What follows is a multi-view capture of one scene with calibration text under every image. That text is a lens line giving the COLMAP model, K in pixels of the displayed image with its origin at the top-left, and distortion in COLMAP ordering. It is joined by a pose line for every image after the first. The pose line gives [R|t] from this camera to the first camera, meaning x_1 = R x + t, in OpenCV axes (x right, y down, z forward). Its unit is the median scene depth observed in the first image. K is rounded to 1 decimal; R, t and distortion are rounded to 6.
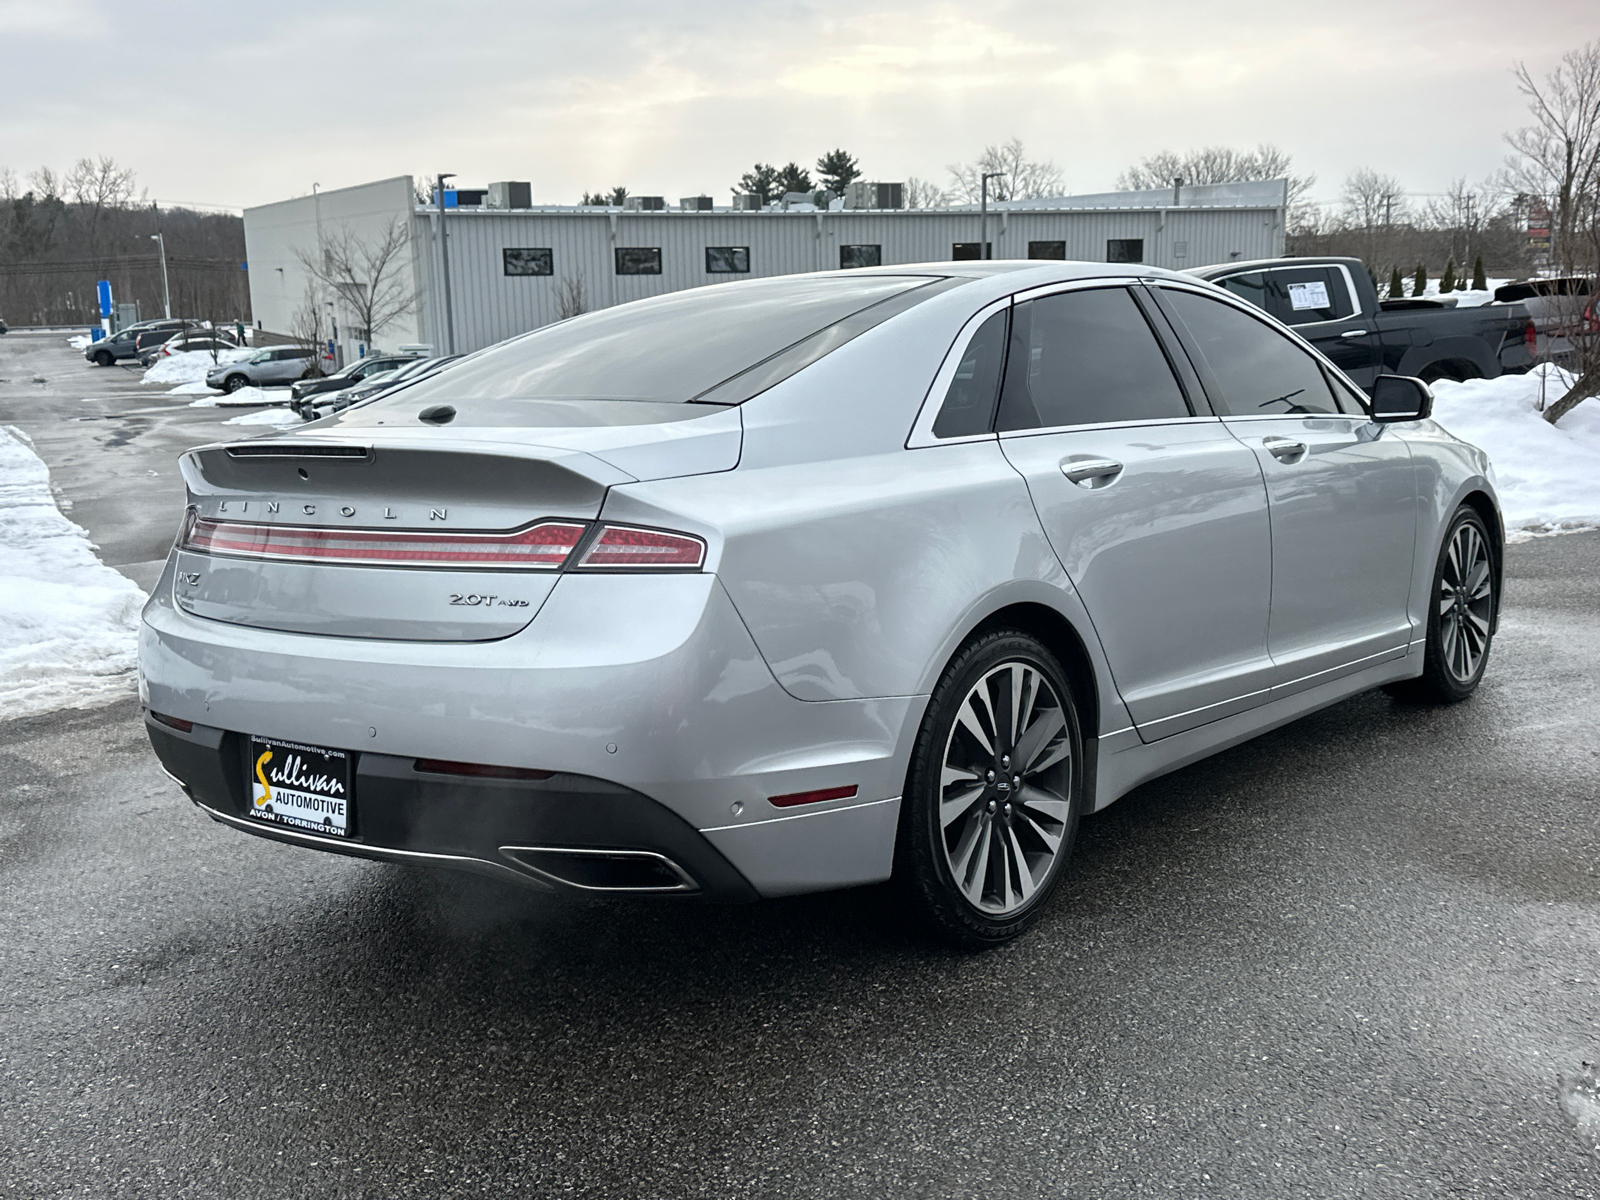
lens RADIAL K [[1818.4, 0, 804.1], [0, 1818.4, 594.1], [0, 0, 1]] dist [0.046851, 0.000000]
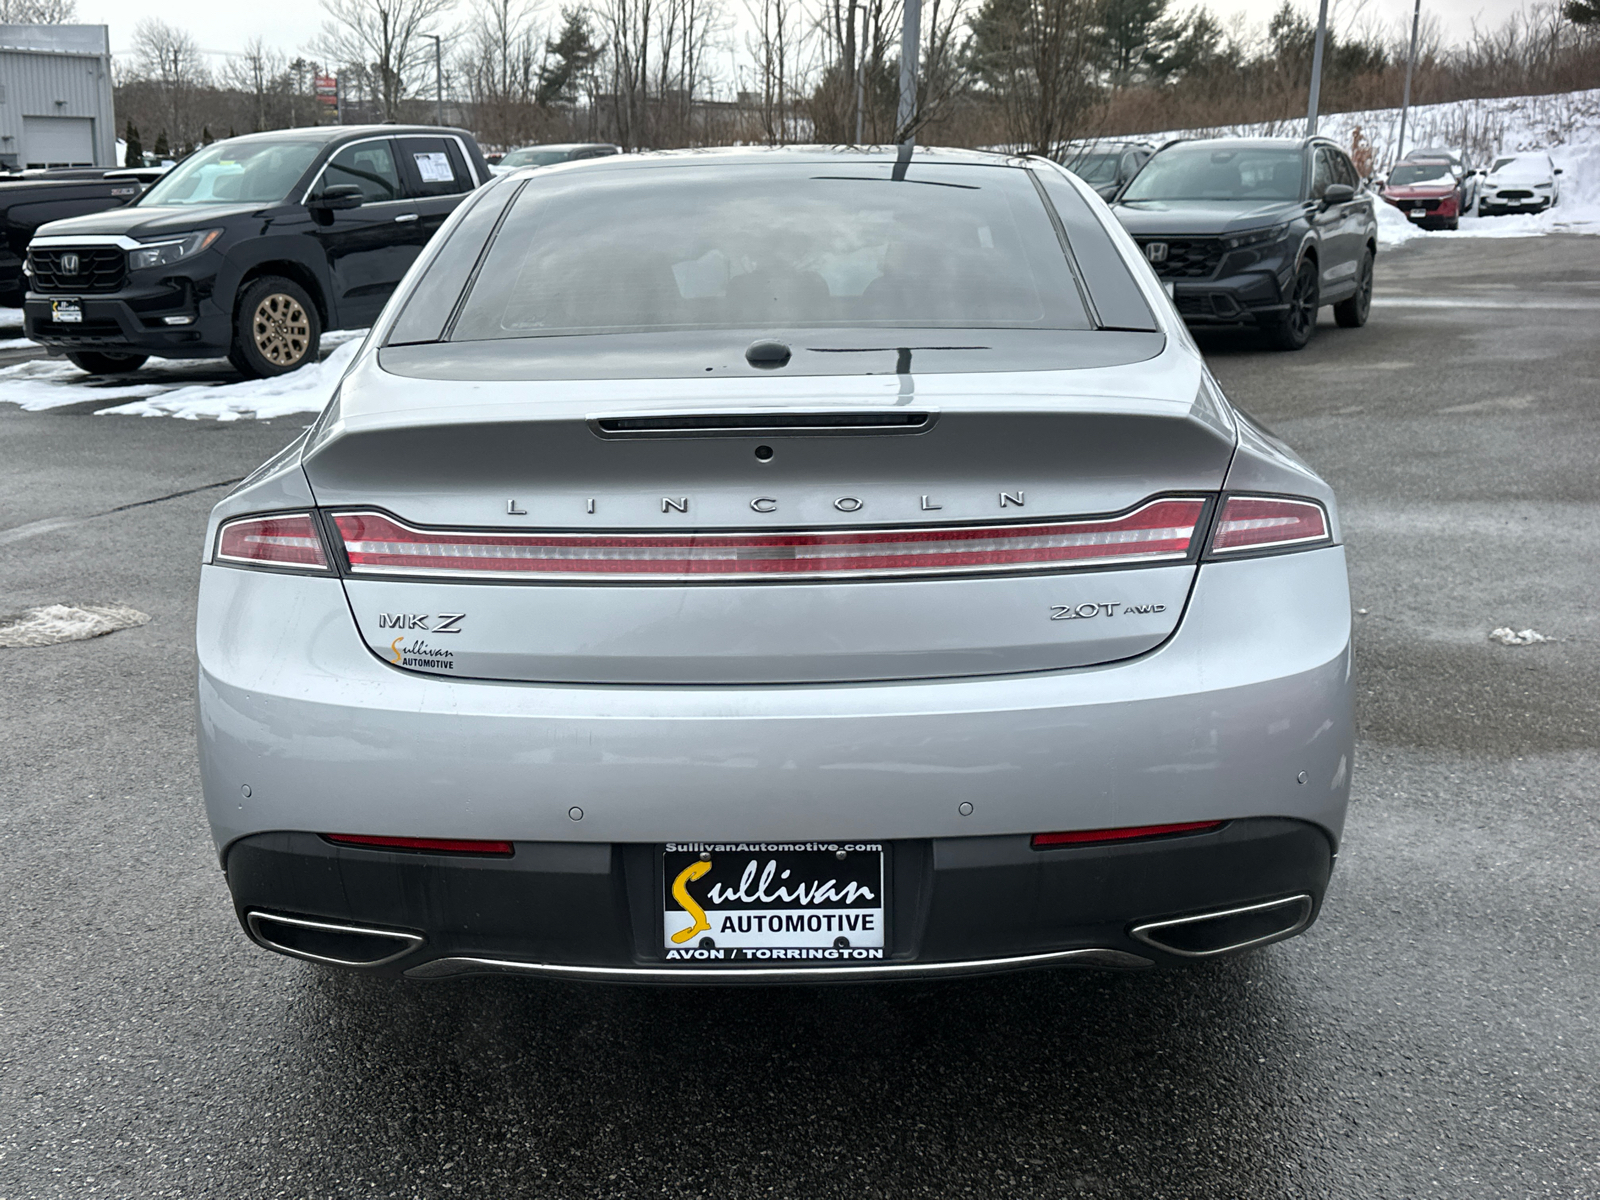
lens RADIAL K [[1818.4, 0, 871.2], [0, 1818.4, 554.0], [0, 0, 1]] dist [0.046851, 0.000000]
pose [[0.789797, -0.100414, 0.605093, -0.649316], [0.068974, 0.994791, 0.075055, -0.075895], [-0.609478, -0.017543, 0.792609, 0.426762]]
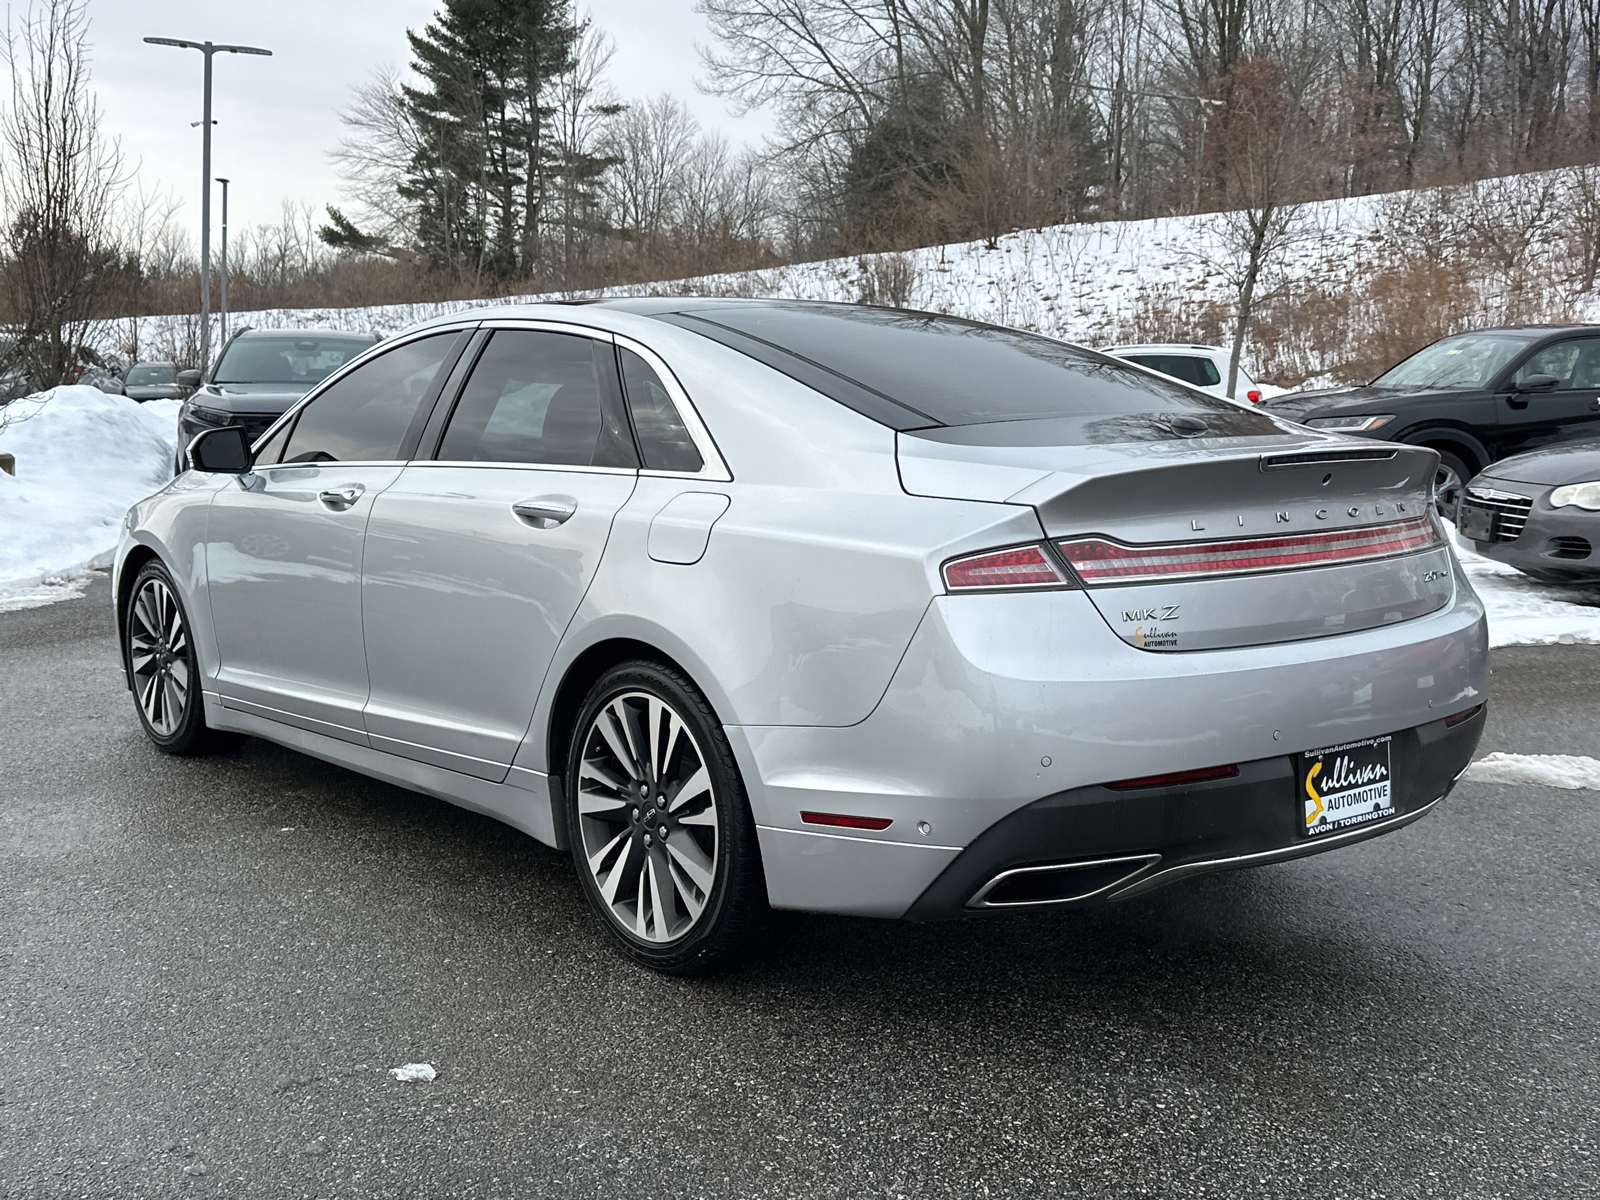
lens RADIAL K [[1818.4, 0, 807.0], [0, 1818.4, 589.3], [0, 0, 1]] dist [0.046851, 0.000000]
pose [[0.214517, -0.076904, 0.973688, -1.313362], [0.127172, 0.990608, 0.050222, -0.091586], [-0.968406, 0.113052, 0.222282, 1.045820]]
